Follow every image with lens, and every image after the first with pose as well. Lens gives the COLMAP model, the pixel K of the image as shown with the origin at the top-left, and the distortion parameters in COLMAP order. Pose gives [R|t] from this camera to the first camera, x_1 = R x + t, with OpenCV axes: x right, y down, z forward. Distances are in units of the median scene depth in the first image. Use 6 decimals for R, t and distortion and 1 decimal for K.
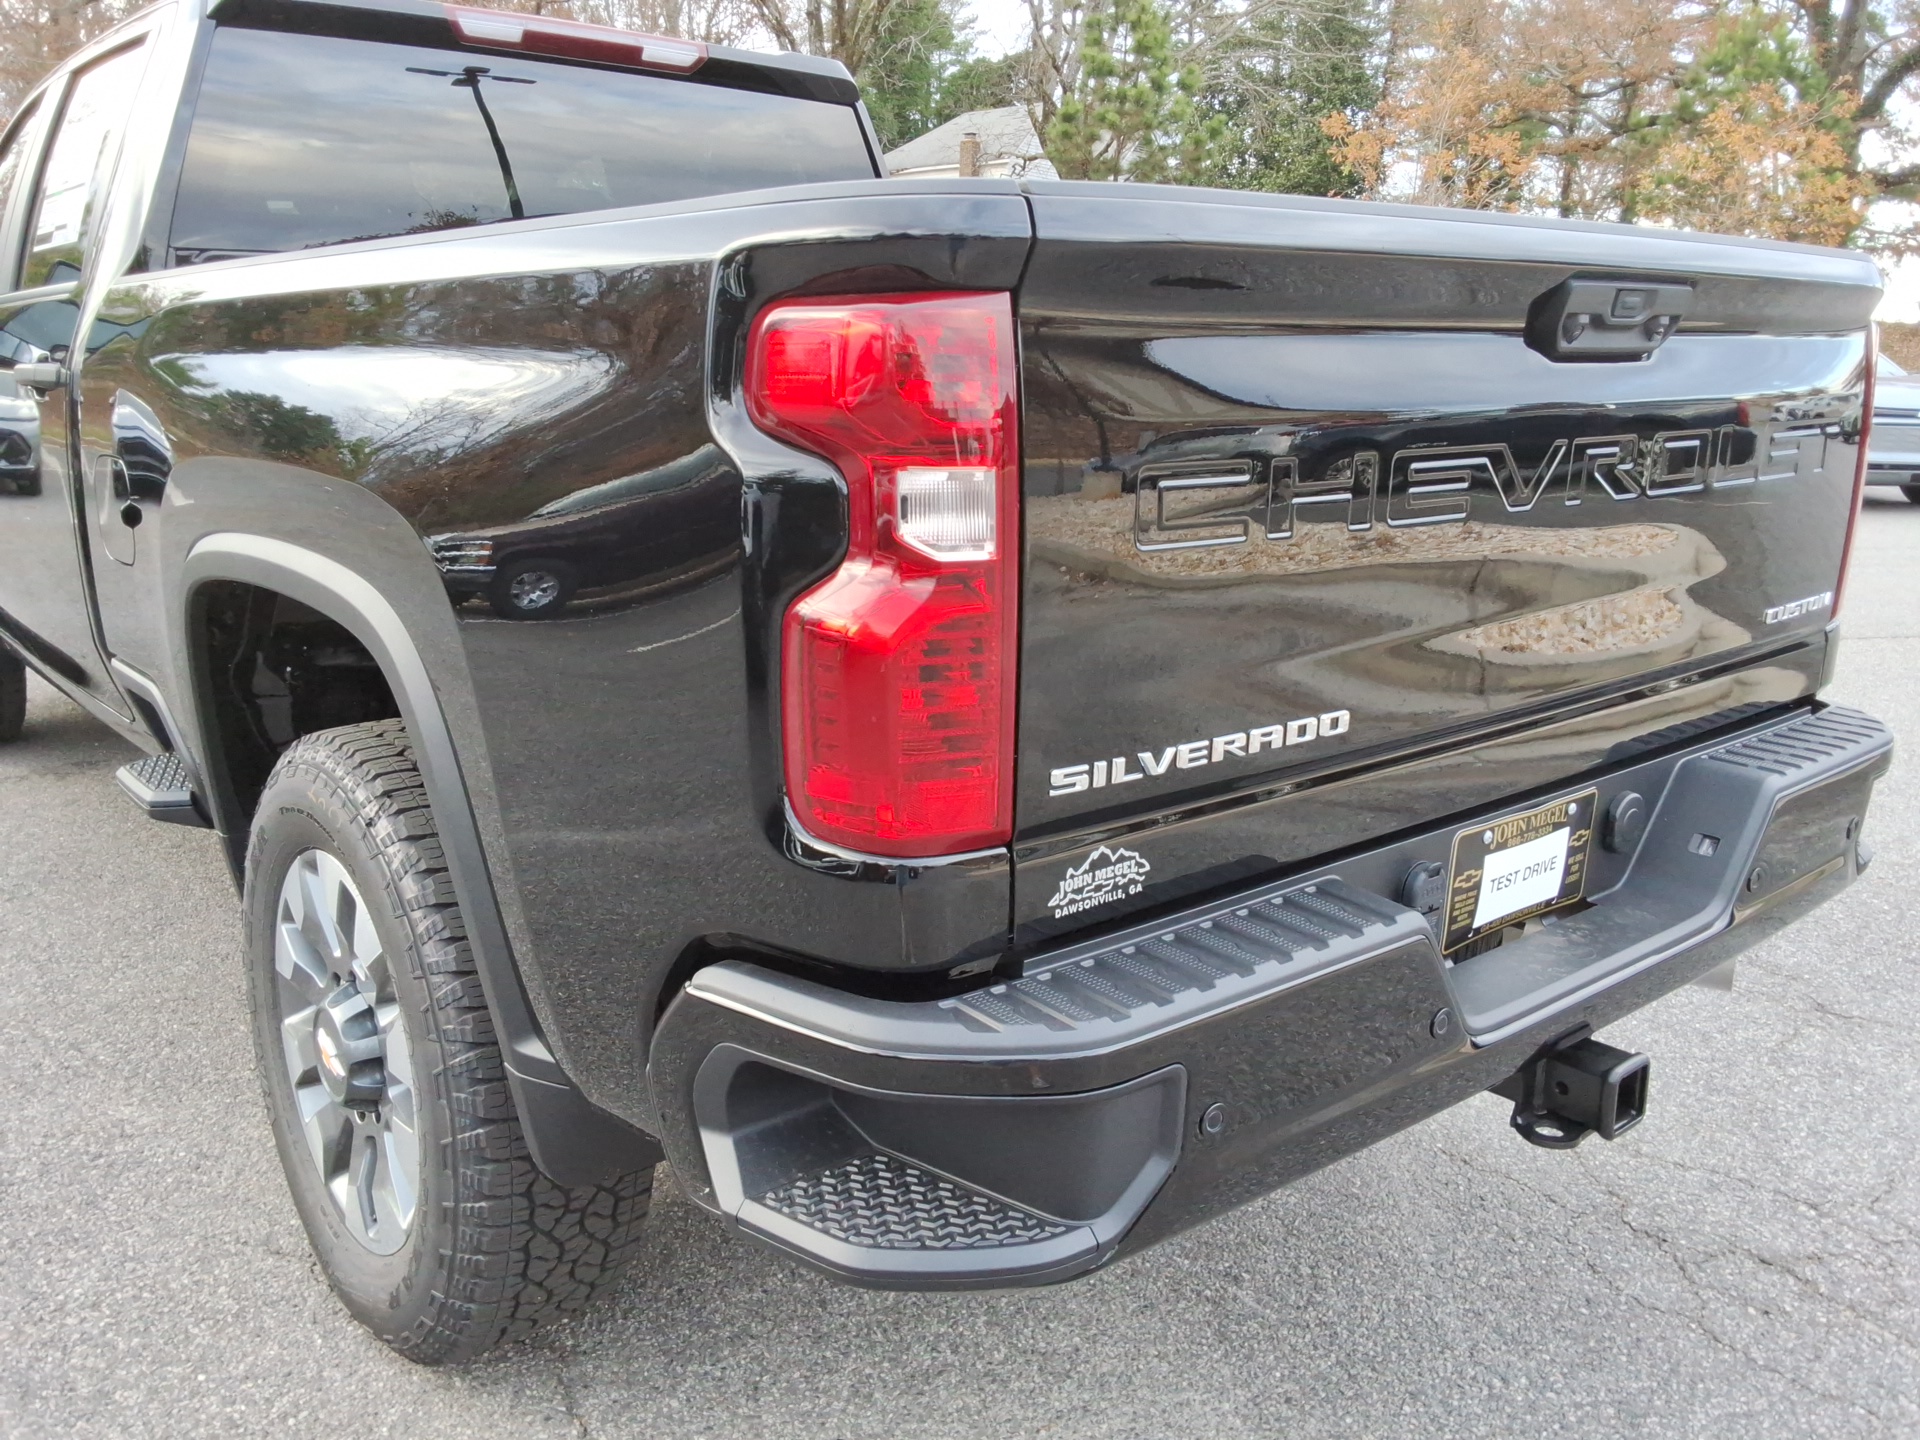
lens RADIAL K [[1542.1, 0, 977.7], [0, 1542.1, 703.6], [0, 0, 1]] dist [0.108994, -0.166694]
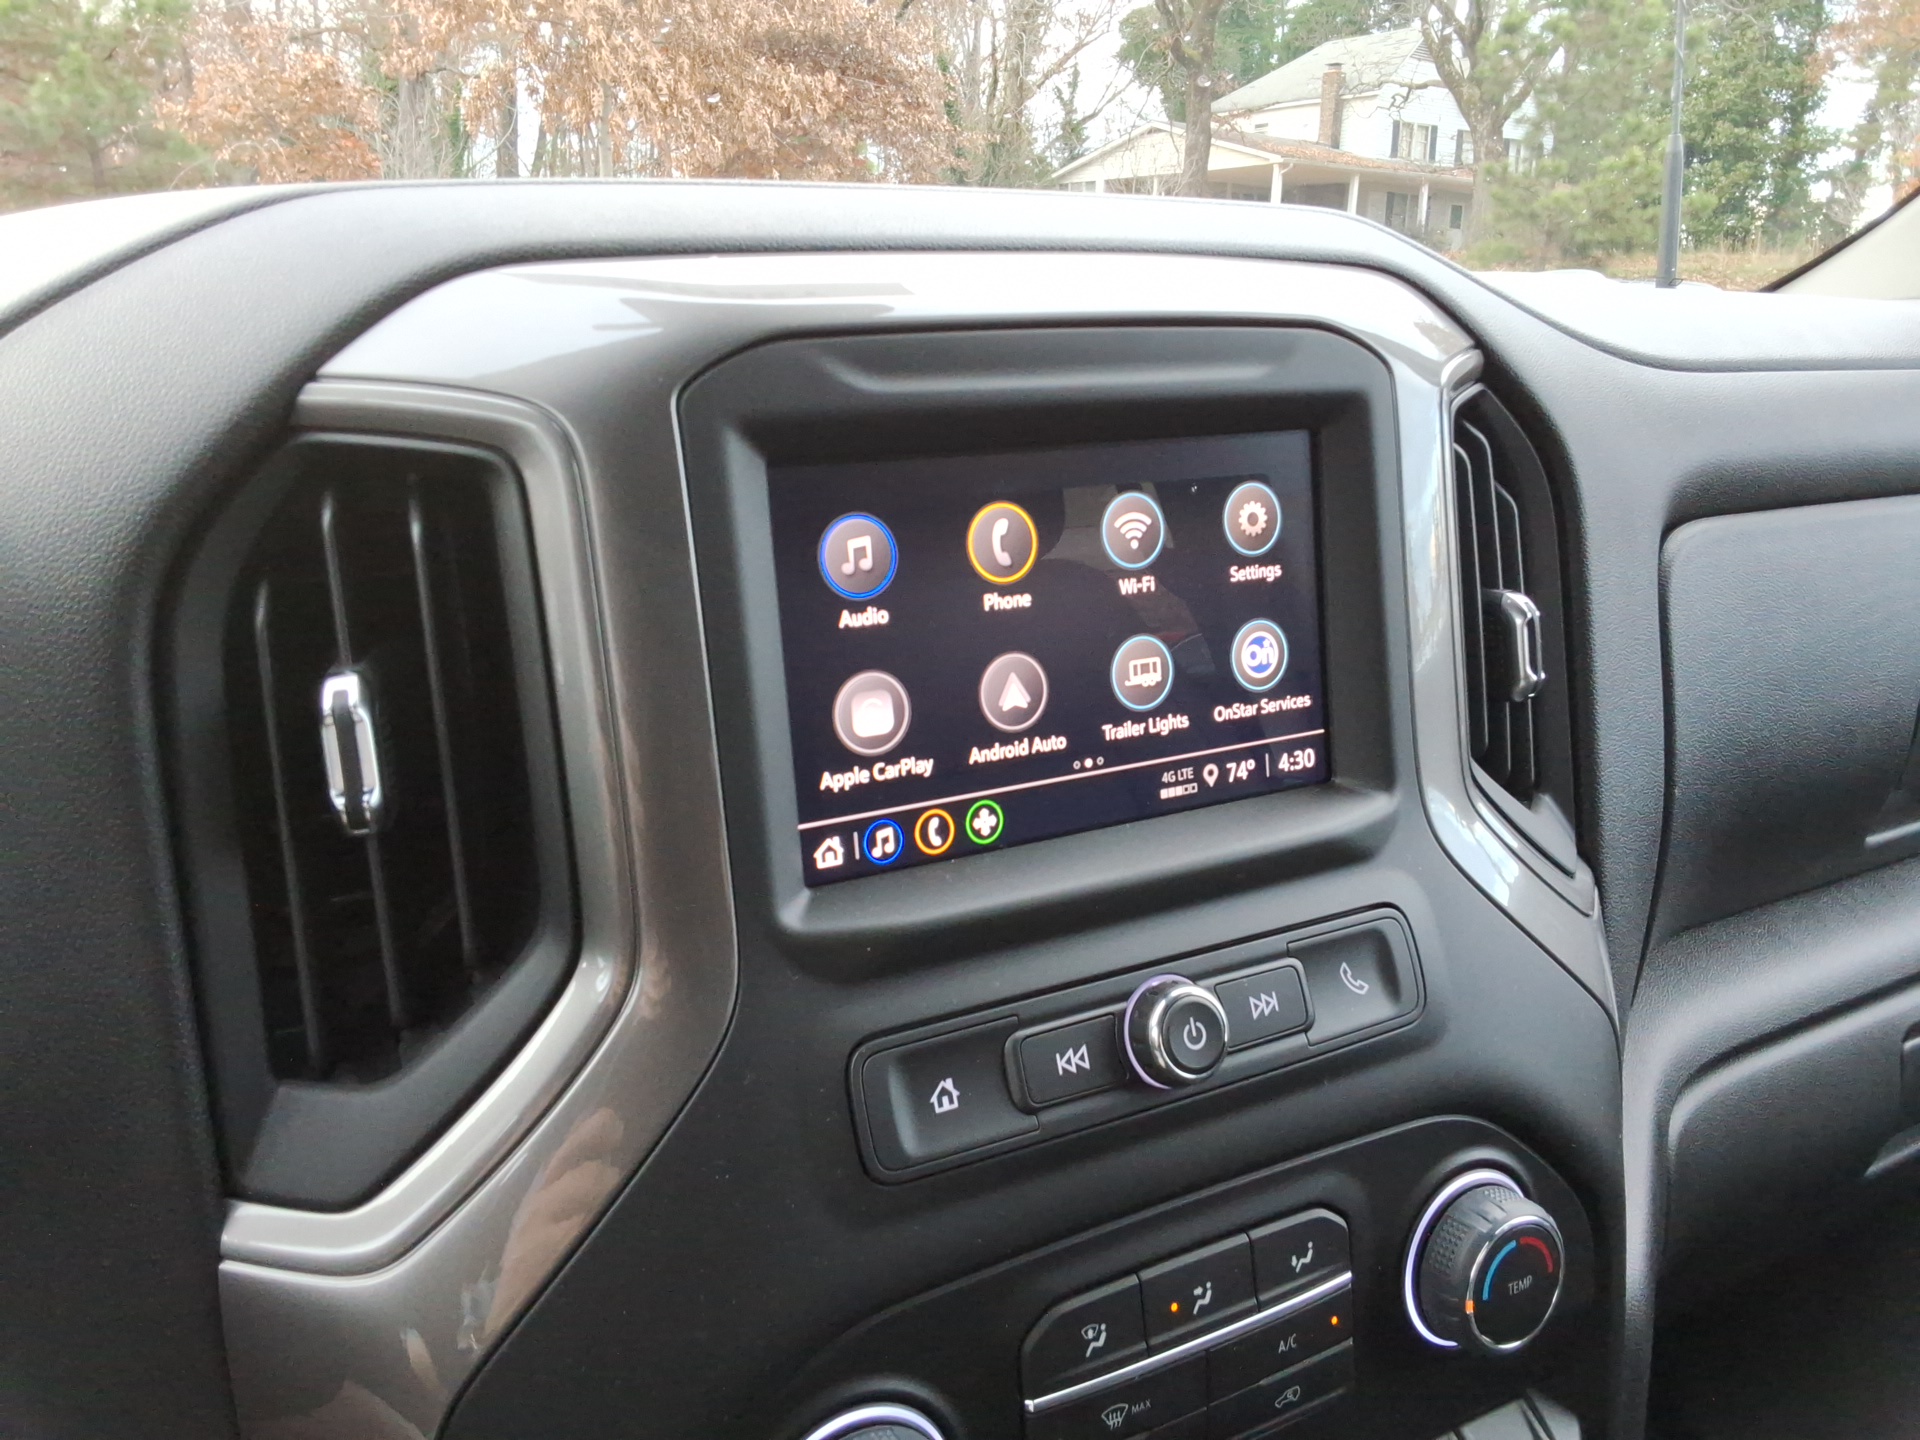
lens RADIAL K [[1542.1, 0, 979.9], [0, 1542.1, 689.4], [0, 0, 1]] dist [0.108994, -0.166694]
pose [[0.983826, 0.035546, -0.175563, -0.860590], [-0.032182, 0.999241, 0.021970, -0.507381], [0.176211, -0.015965, 0.984223, 1.841327]]
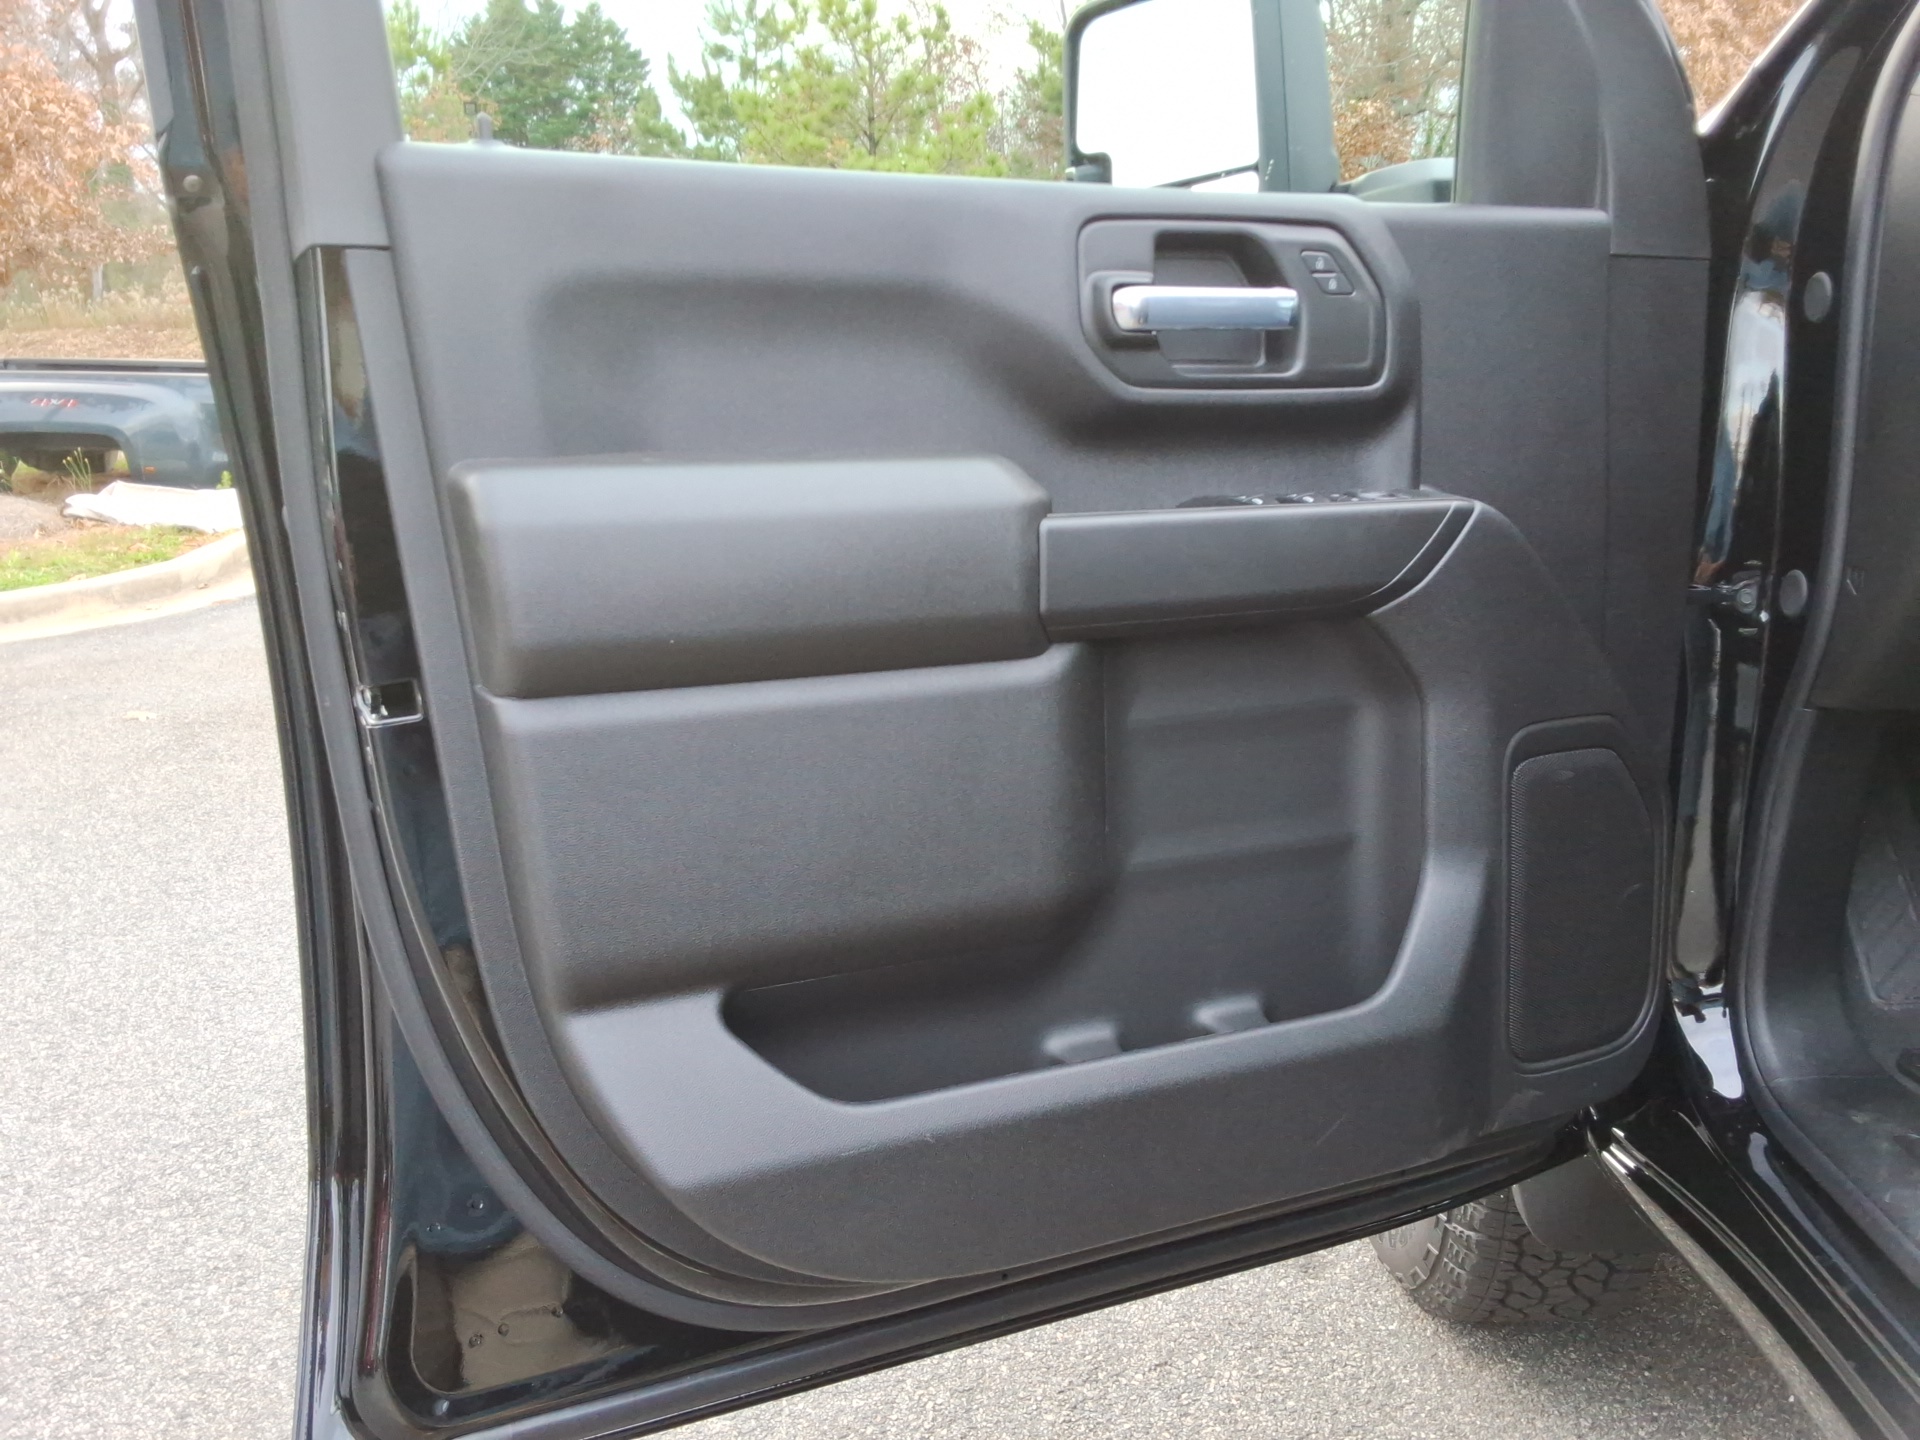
lens RADIAL K [[1542.1, 0, 950.7], [0, 1542.1, 678.1], [0, 0, 1]] dist [0.108994, -0.166694]
pose [[0.730308, 0.115960, -0.673204, -1.030336], [-0.122166, 0.991770, 0.038304, -0.290807], [0.672105, 0.054269, 0.738464, 1.255199]]
